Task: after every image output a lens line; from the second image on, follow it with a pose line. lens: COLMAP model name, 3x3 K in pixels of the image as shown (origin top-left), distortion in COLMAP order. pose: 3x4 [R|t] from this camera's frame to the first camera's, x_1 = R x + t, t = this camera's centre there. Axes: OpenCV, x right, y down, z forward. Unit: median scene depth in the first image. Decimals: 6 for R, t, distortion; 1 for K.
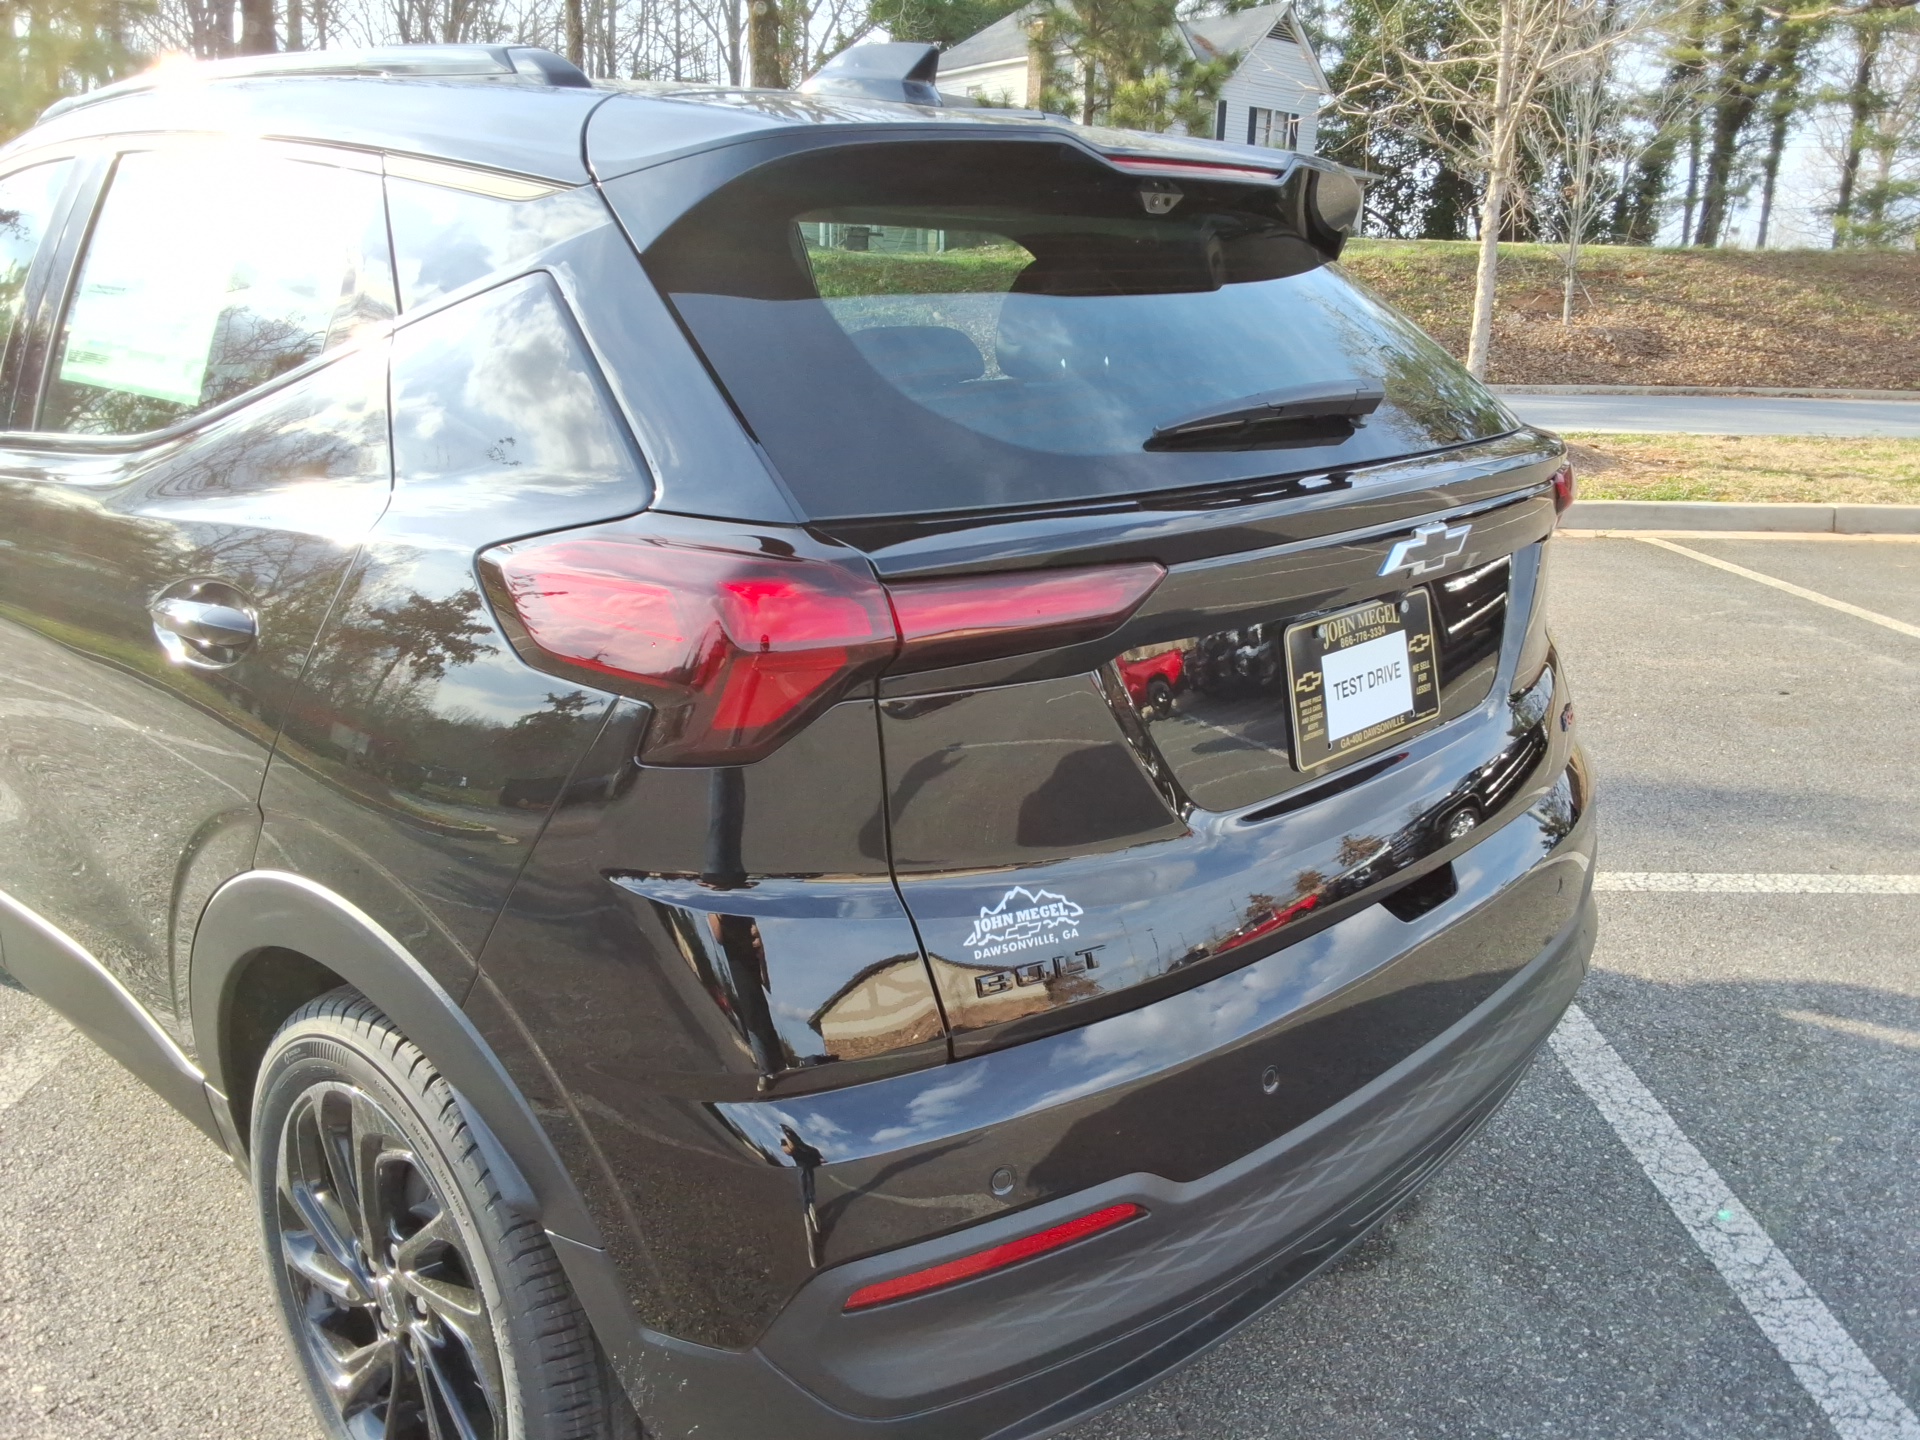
lens RADIAL K [[1542.9, 0, 958.9], [0, 1542.9, 709.8], [0, 0, 1]] dist [0.088953, -0.138003]
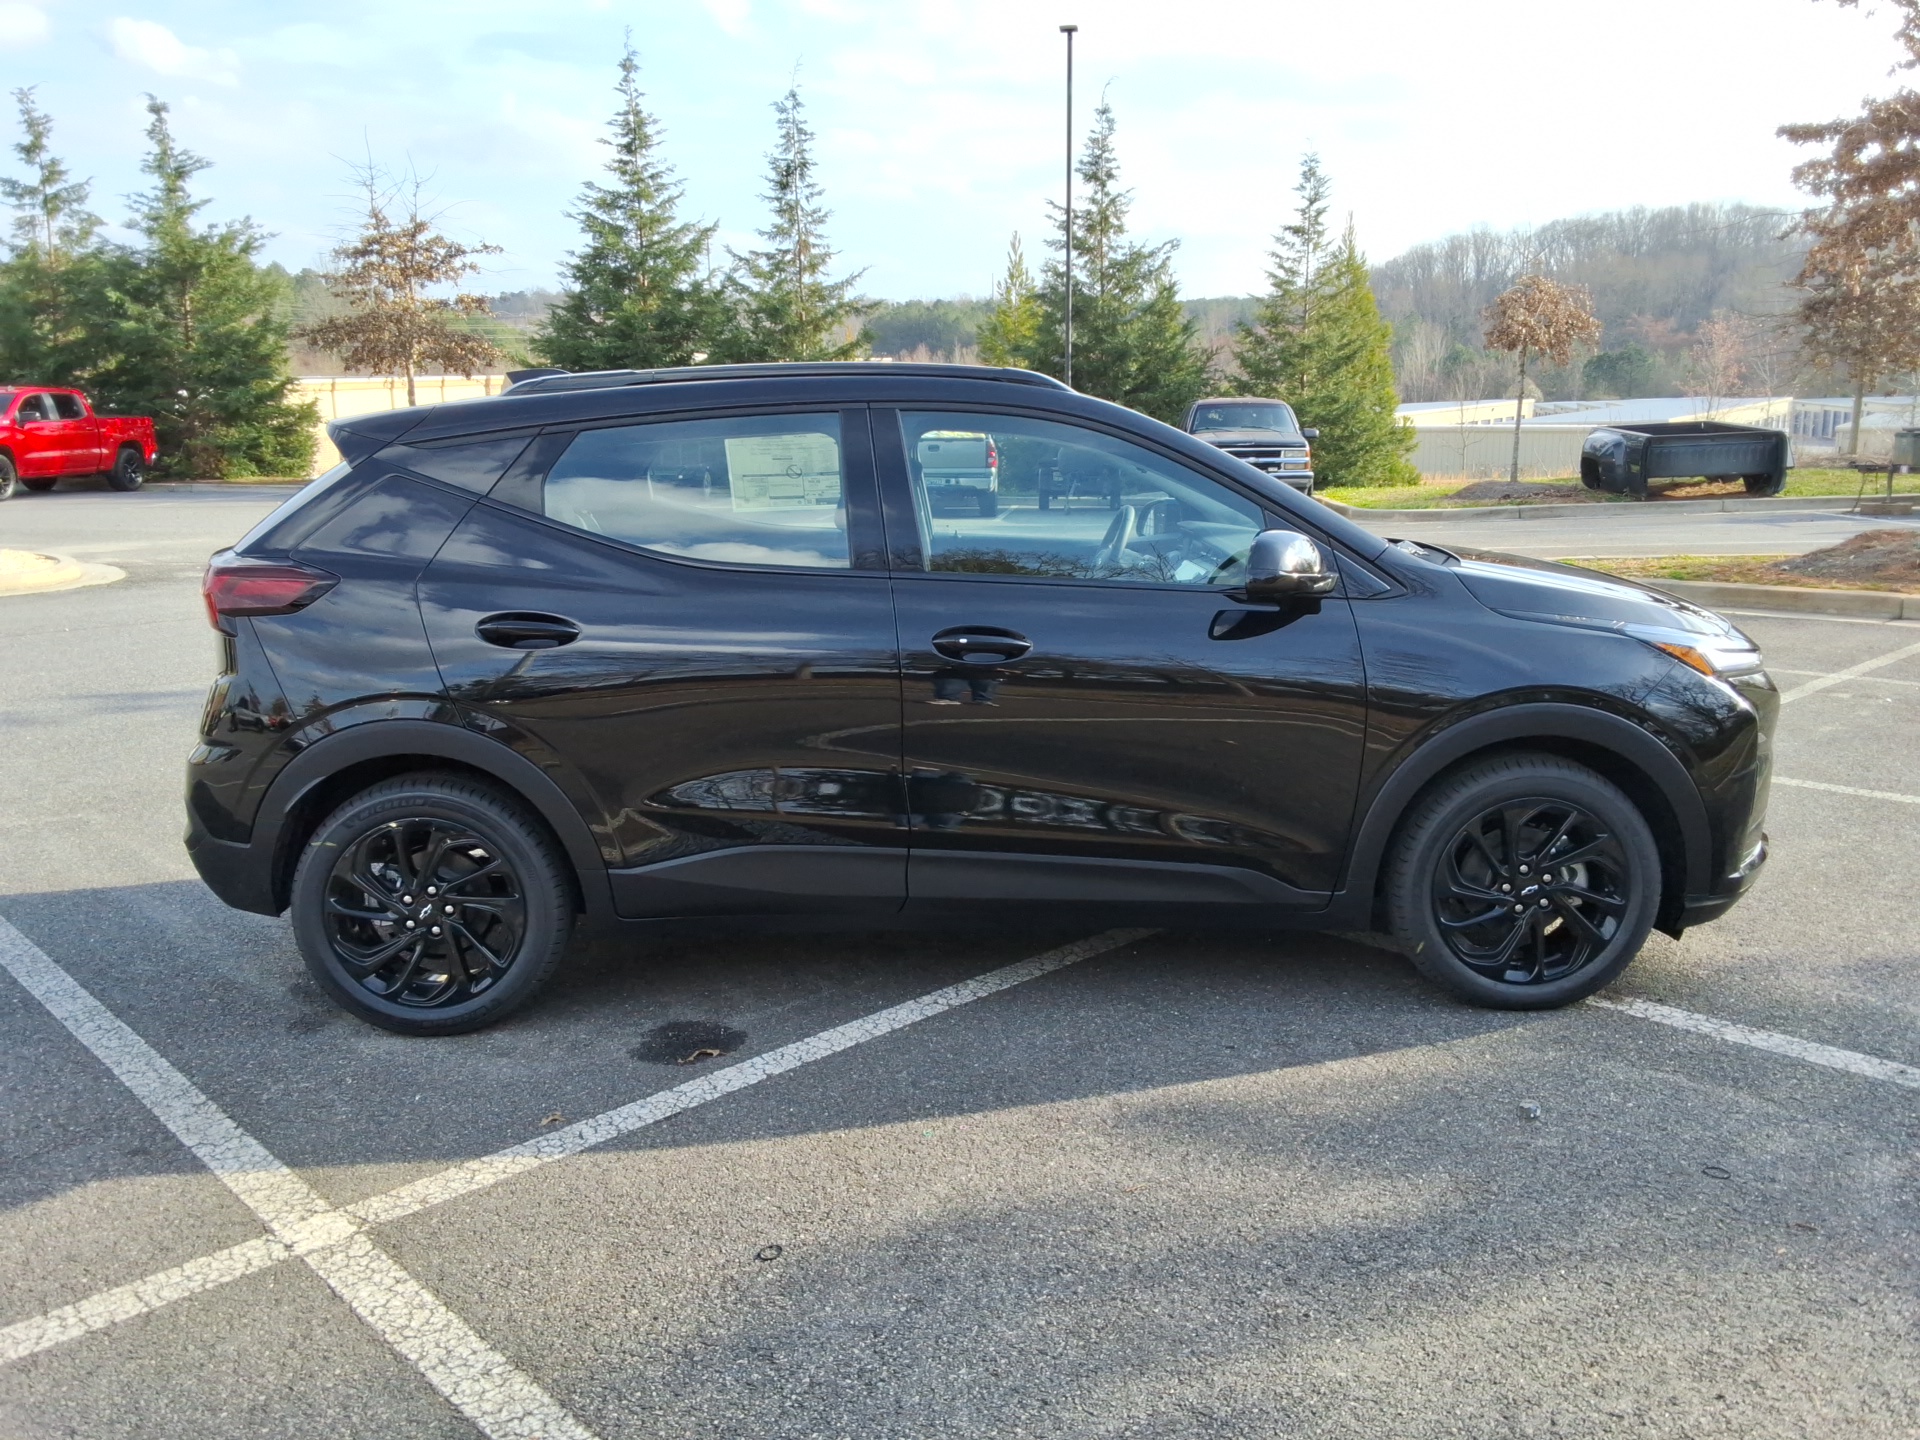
lens RADIAL K [[1542.9, 0, 958.6], [0, 1542.9, 706.7], [0, 0, 1]] dist [0.088953, -0.138003]
pose [[-0.721777, 0.123567, -0.681006, 1.255418], [-0.179089, 0.917082, 0.356214, -1.022133], [0.668555, 0.379068, -0.639799, 3.468402]]
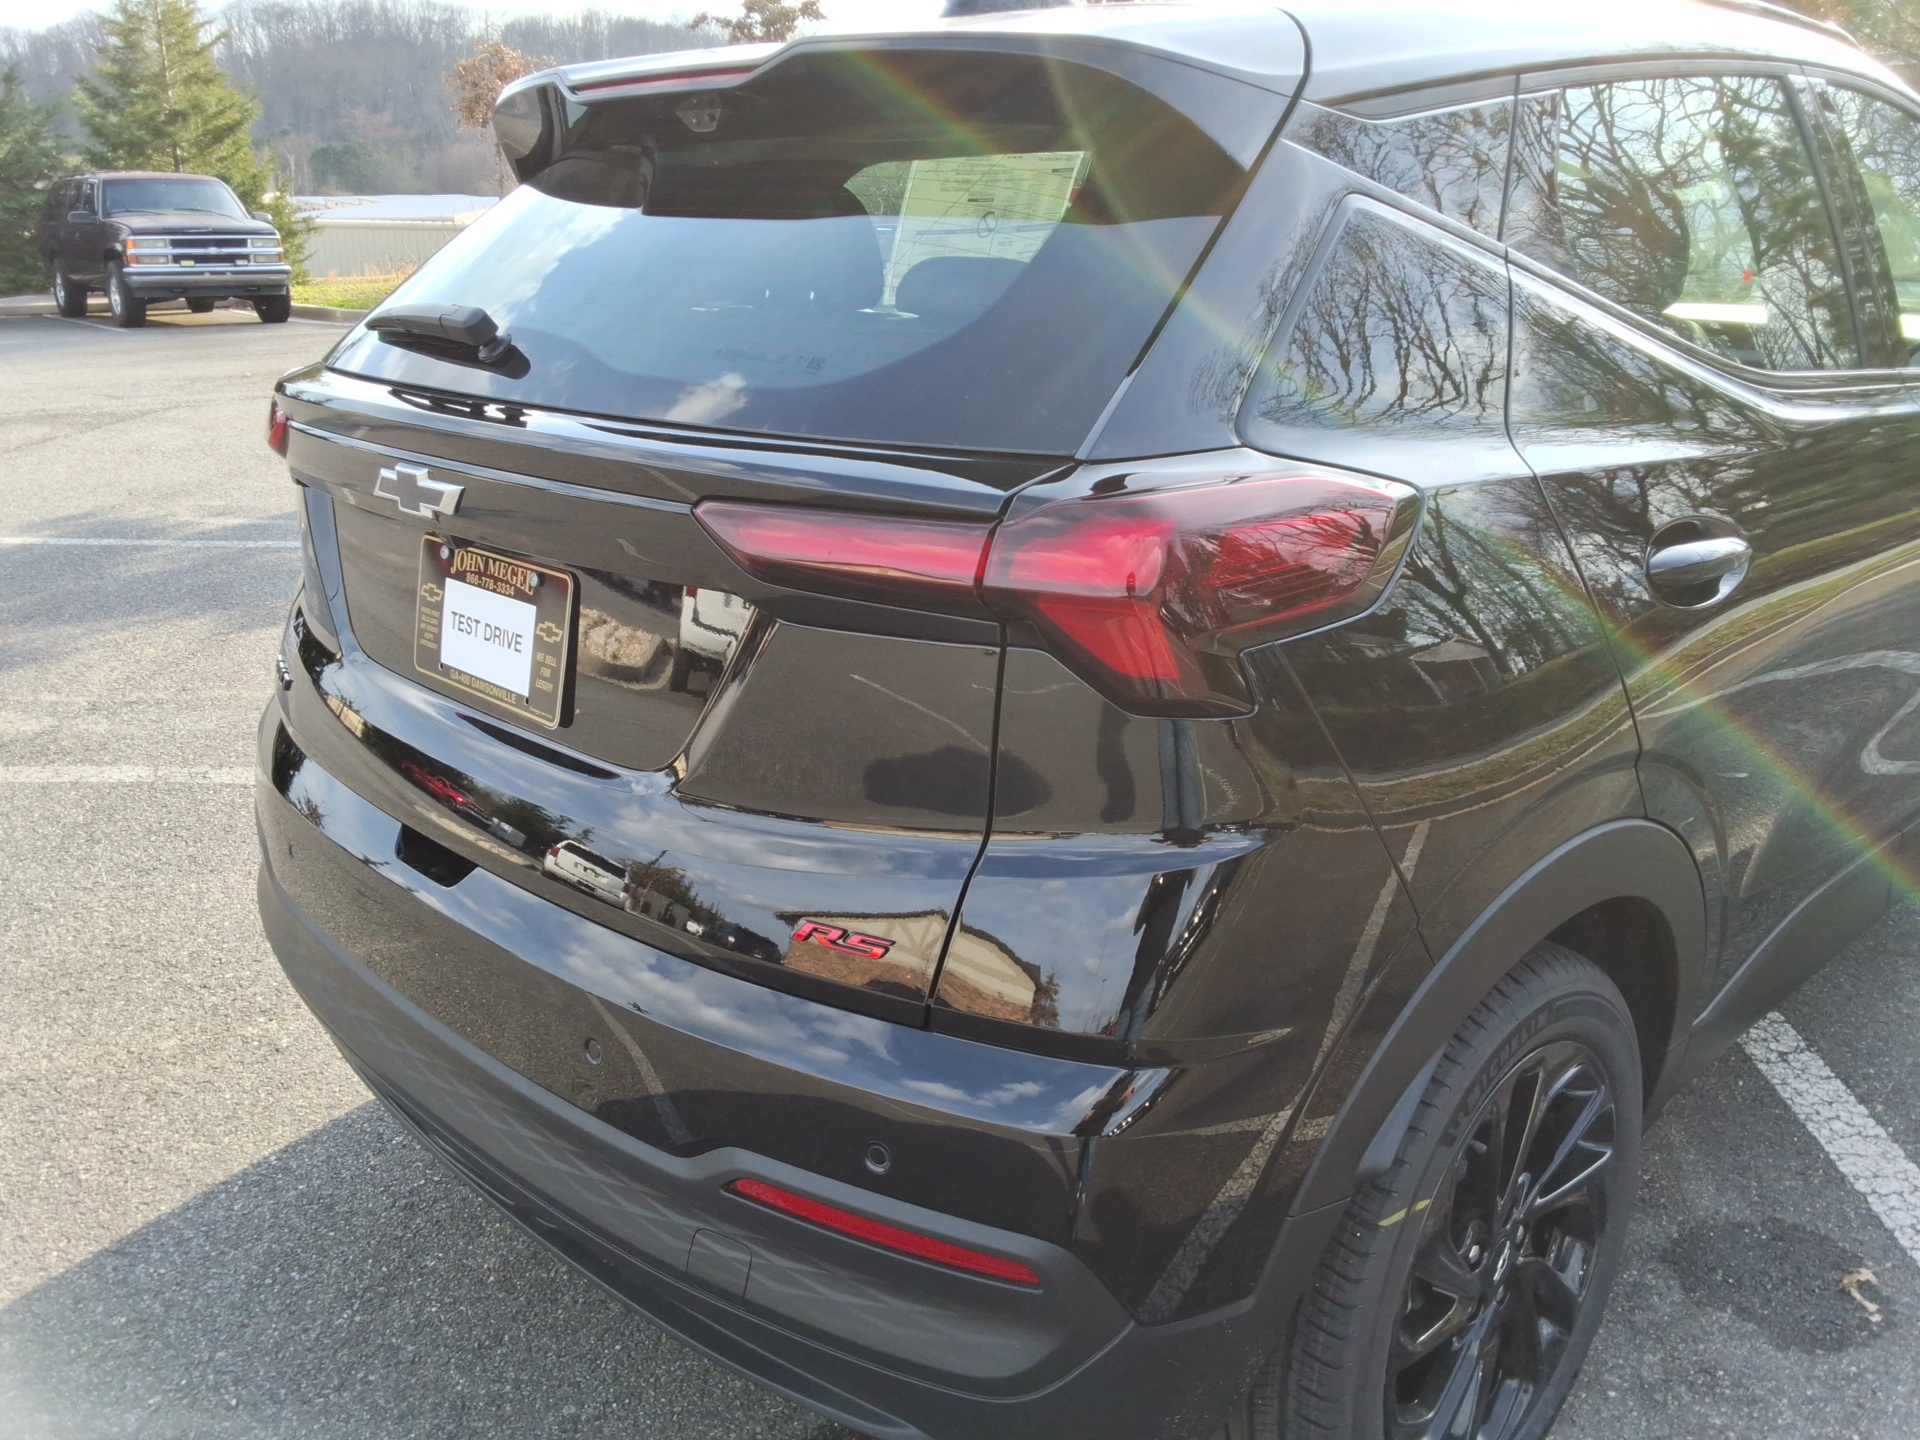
lens RADIAL K [[1542.9, 0, 969.6], [0, 1542.9, 715.9], [0, 0, 1]] dist [0.088953, -0.138003]
pose [[-0.046321, 0.297336, -0.953649, 1.139586], [-0.266730, 0.916329, 0.298656, -0.324780], [0.962658, 0.268201, 0.036863, 1.233002]]
